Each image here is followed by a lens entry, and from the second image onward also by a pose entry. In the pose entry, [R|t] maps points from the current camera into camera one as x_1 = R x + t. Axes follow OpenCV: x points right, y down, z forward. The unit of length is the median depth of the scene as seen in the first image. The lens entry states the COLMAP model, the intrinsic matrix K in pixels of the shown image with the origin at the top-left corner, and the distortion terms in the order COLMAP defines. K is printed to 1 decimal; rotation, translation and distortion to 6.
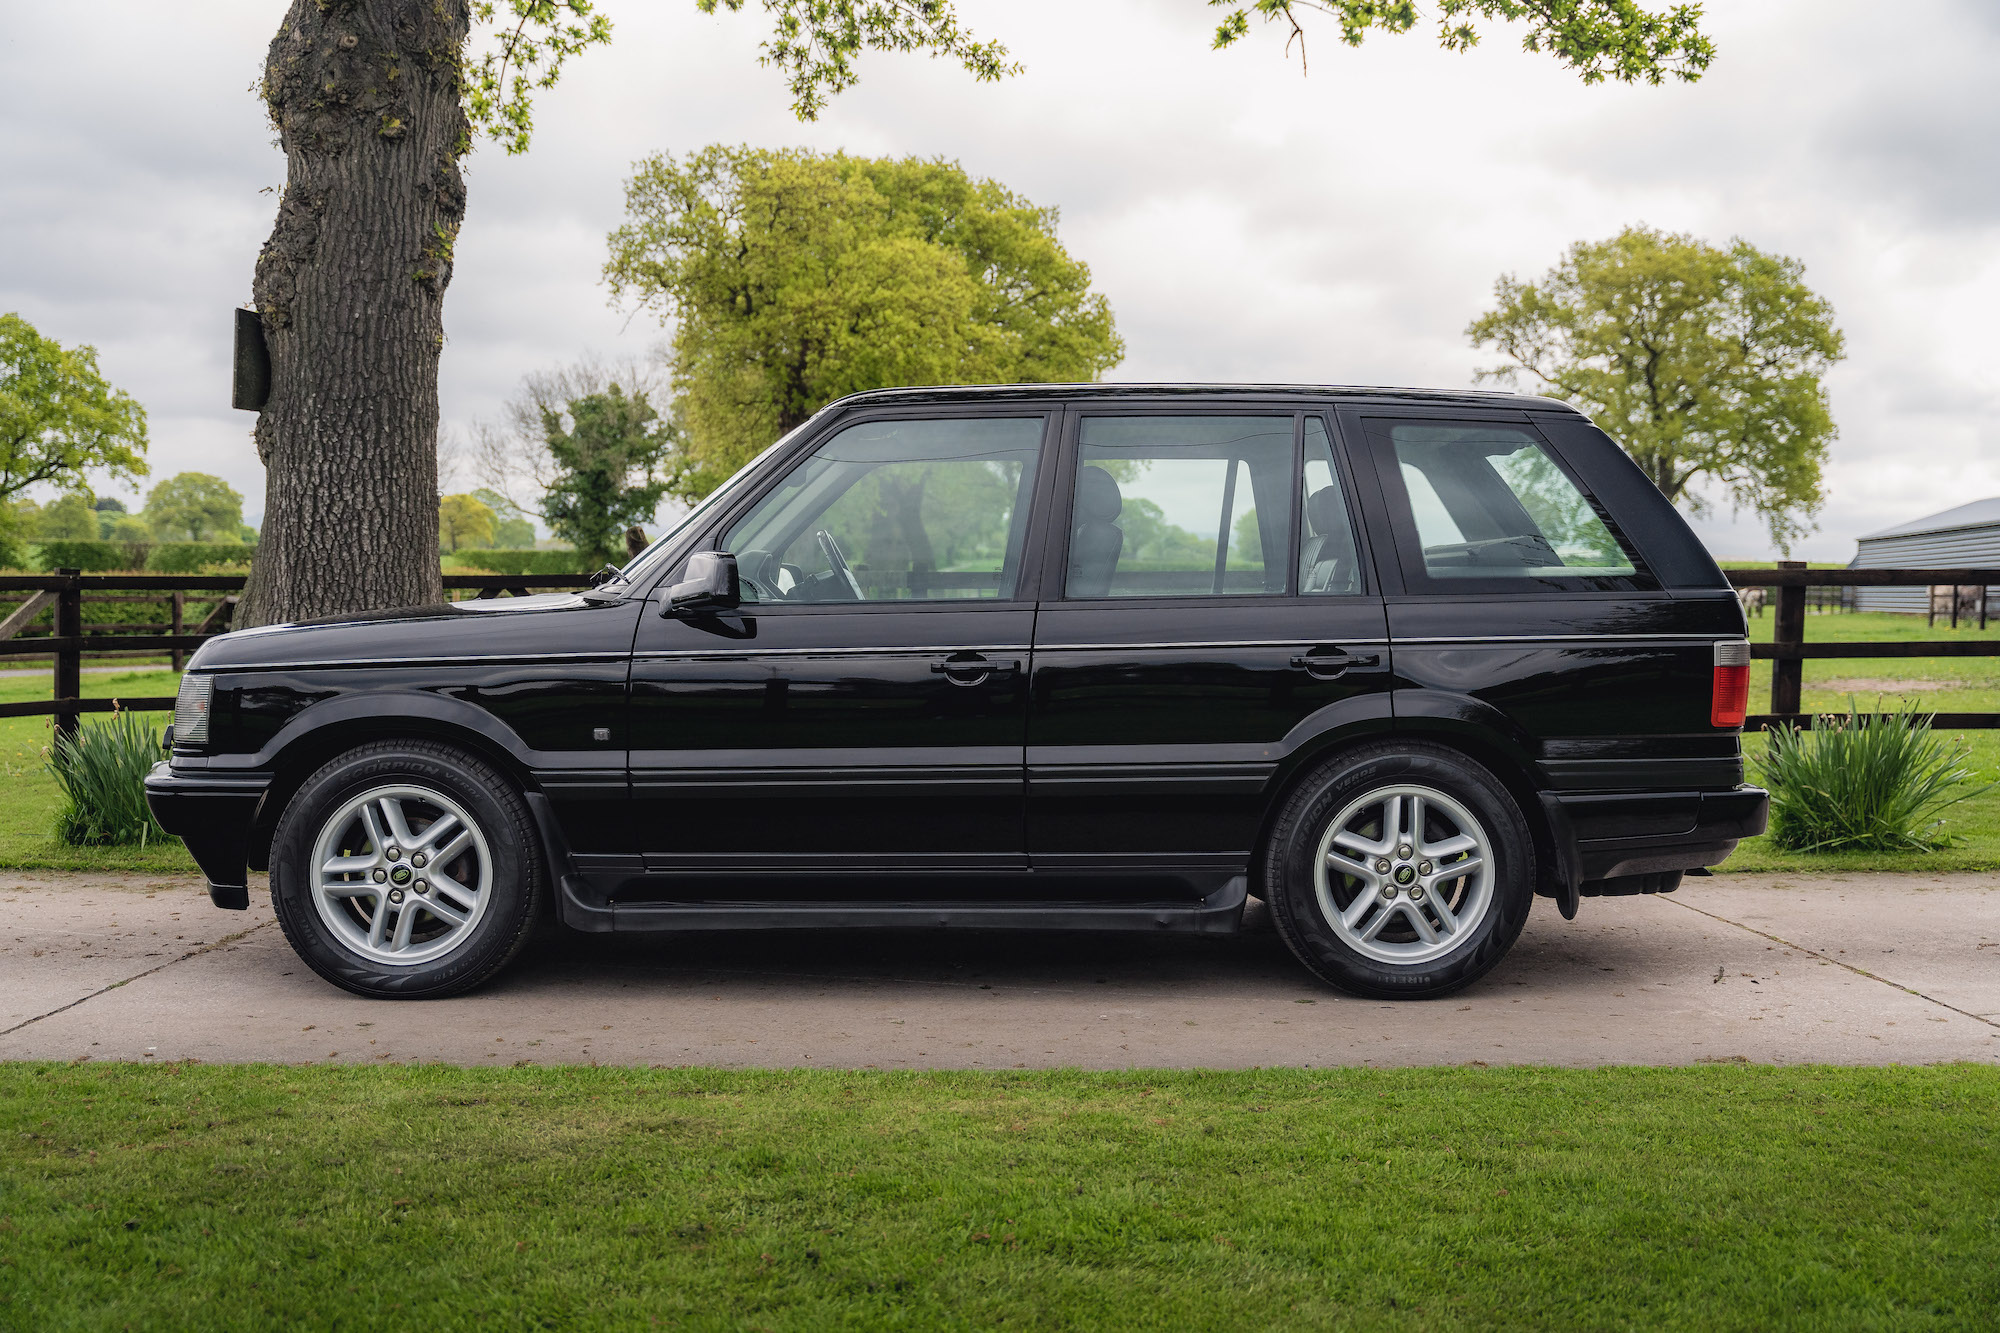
lens RADIAL K [[2032.4, 0, 983.9], [0, 2032.4, 706.8], [0, 0, 1]] dist [0.000126, 0.000000]
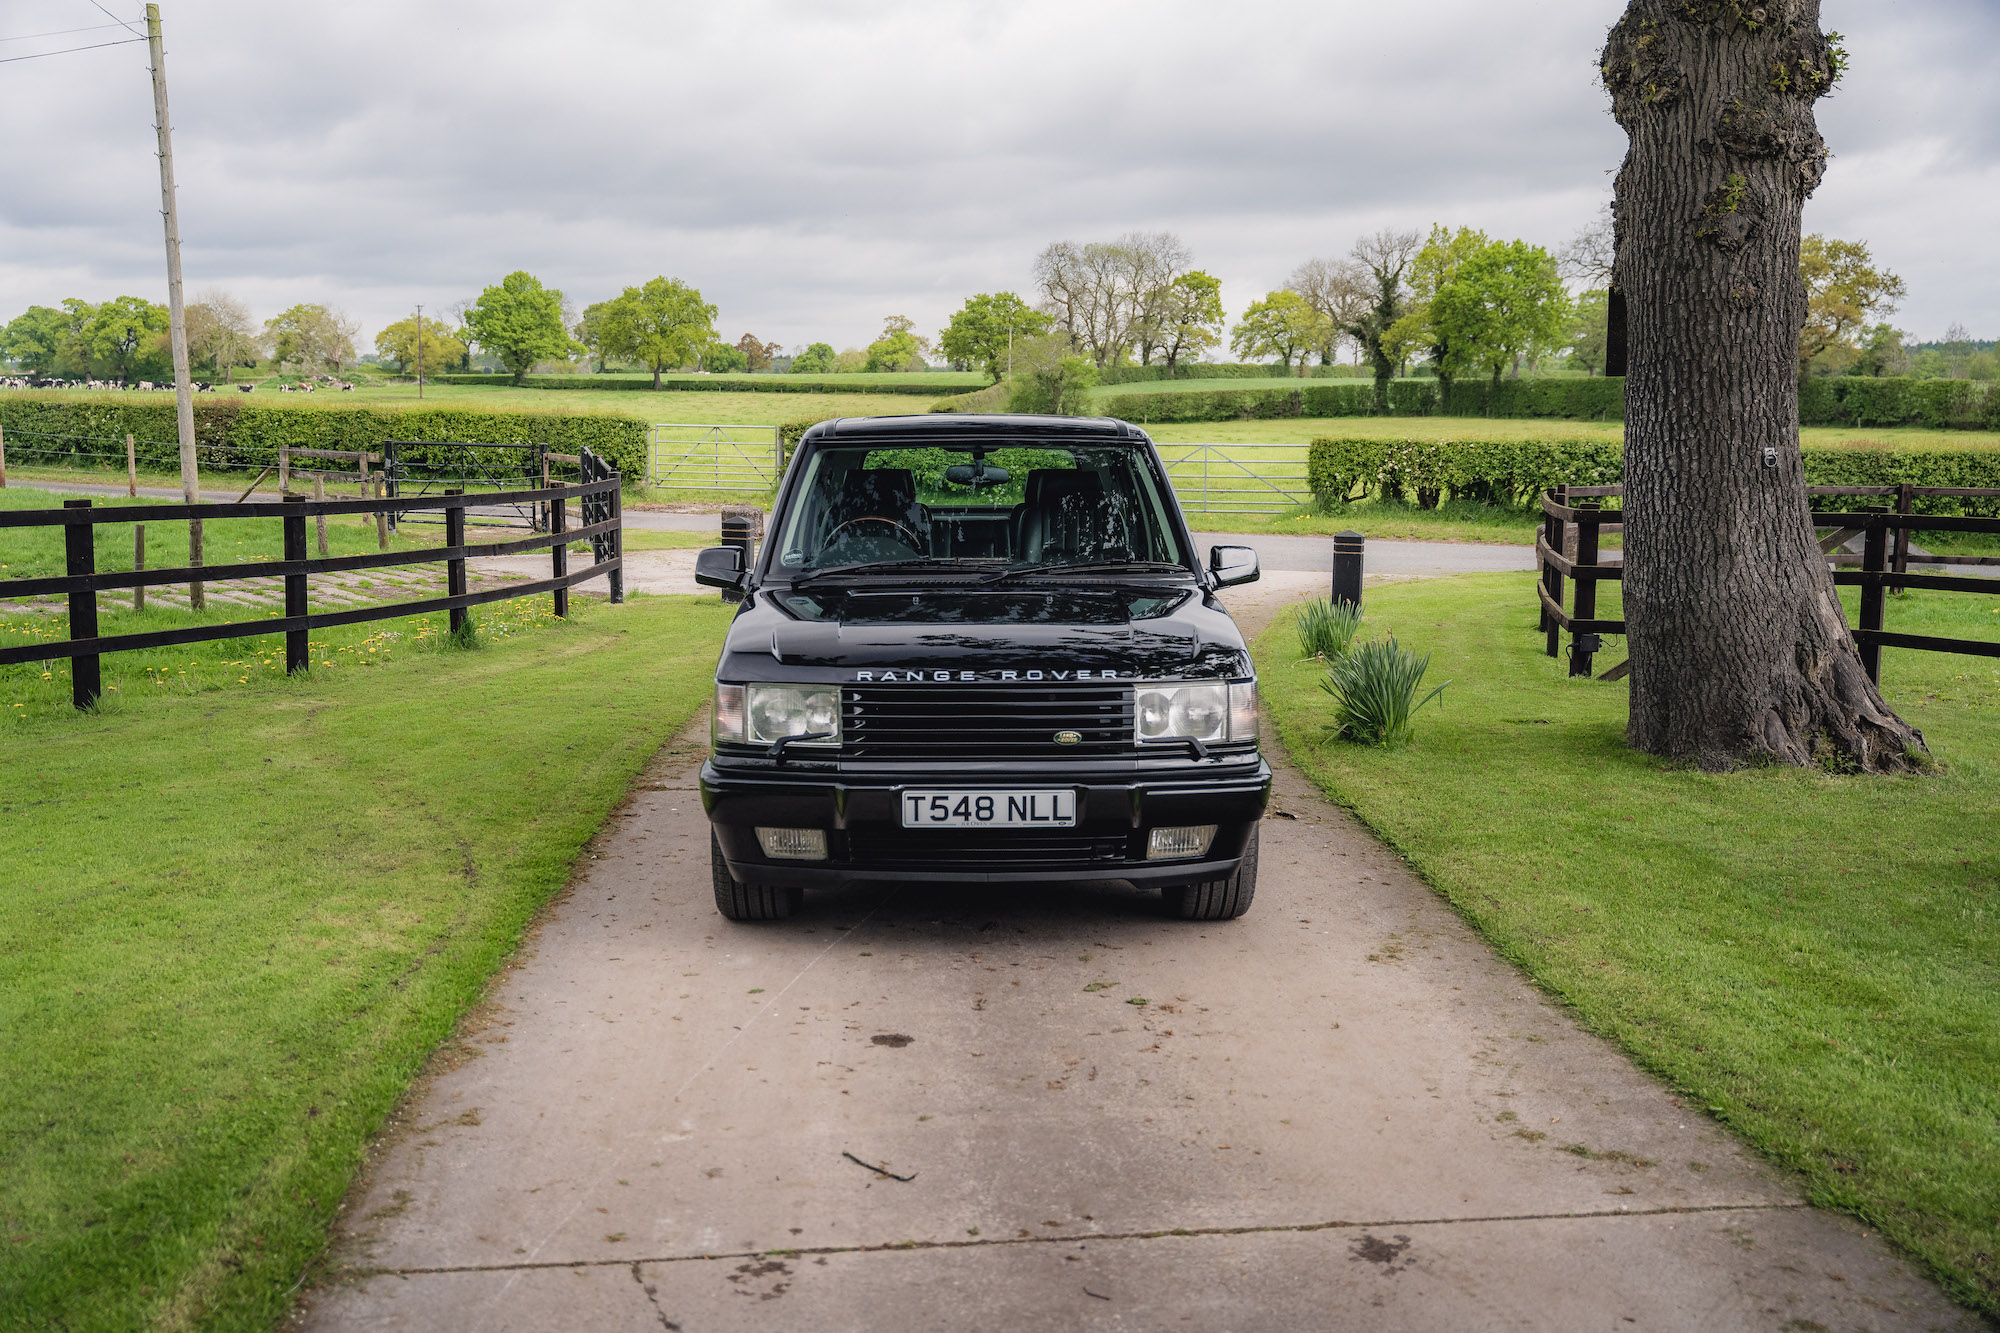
lens RADIAL K [[1989.7, 0, 977.1], [0, 1989.7, 629.2], [0, 0, 1]] dist [0.046798, 0.000000]
pose [[0.045841, 0.099807, -0.993950, 0.420476], [-0.068802, 0.992949, 0.096533, -0.055777], [0.996577, 0.063961, 0.052385, 0.371990]]
